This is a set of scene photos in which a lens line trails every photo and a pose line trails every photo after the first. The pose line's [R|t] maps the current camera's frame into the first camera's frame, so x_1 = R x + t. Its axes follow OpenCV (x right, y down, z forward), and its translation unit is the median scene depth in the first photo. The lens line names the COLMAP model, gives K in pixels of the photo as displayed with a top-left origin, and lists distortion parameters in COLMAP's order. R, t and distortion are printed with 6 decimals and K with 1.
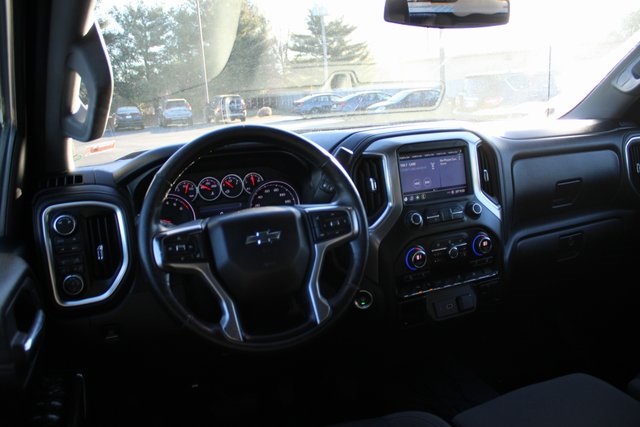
lens RADIAL K [[742.7, 0, 320.0], [0, 742.7, 213.5], [0, 0, 1]] dist [-0.059963, 0.023146]
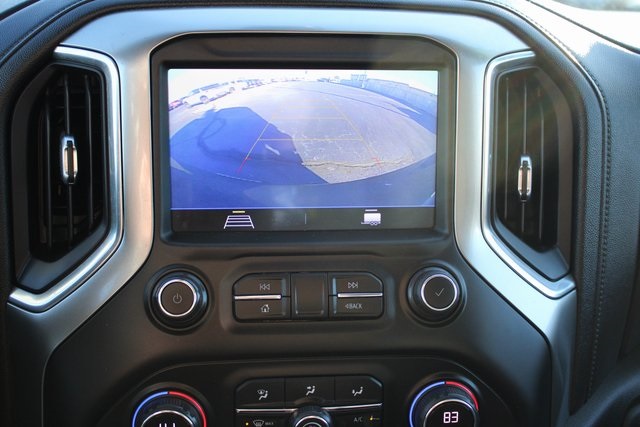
lens RADIAL K [[803.1, 0, 320.0], [0, 803.1, 213.5], [0, 0, 1]] dist [-0.028310, 0.041172]
pose [[0.921686, 0.162360, -0.352326, 0.278211], [-0.132136, 0.985289, 0.108375, -0.064166], [0.364739, -0.053333, 0.929581, 0.717342]]
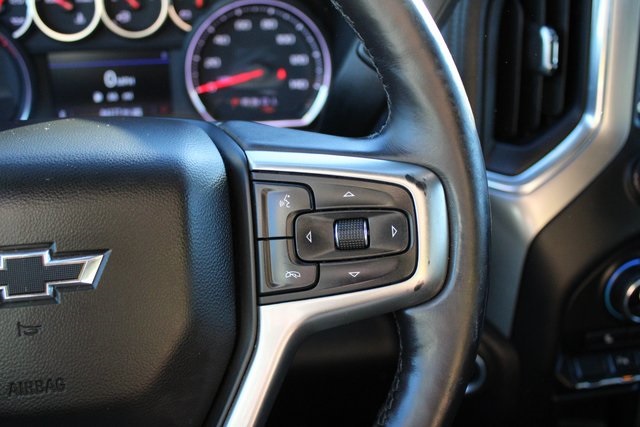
lens RADIAL K [[742.7, 0, 320.0], [0, 742.7, 213.5], [0, 0, 1]] dist [-0.059963, 0.023146]
pose [[0.972885, 0.159401, -0.167589, 0.039887], [-0.107237, 0.952872, 0.283788, -0.049166], [0.204927, -0.258122, 0.944128, 0.652927]]
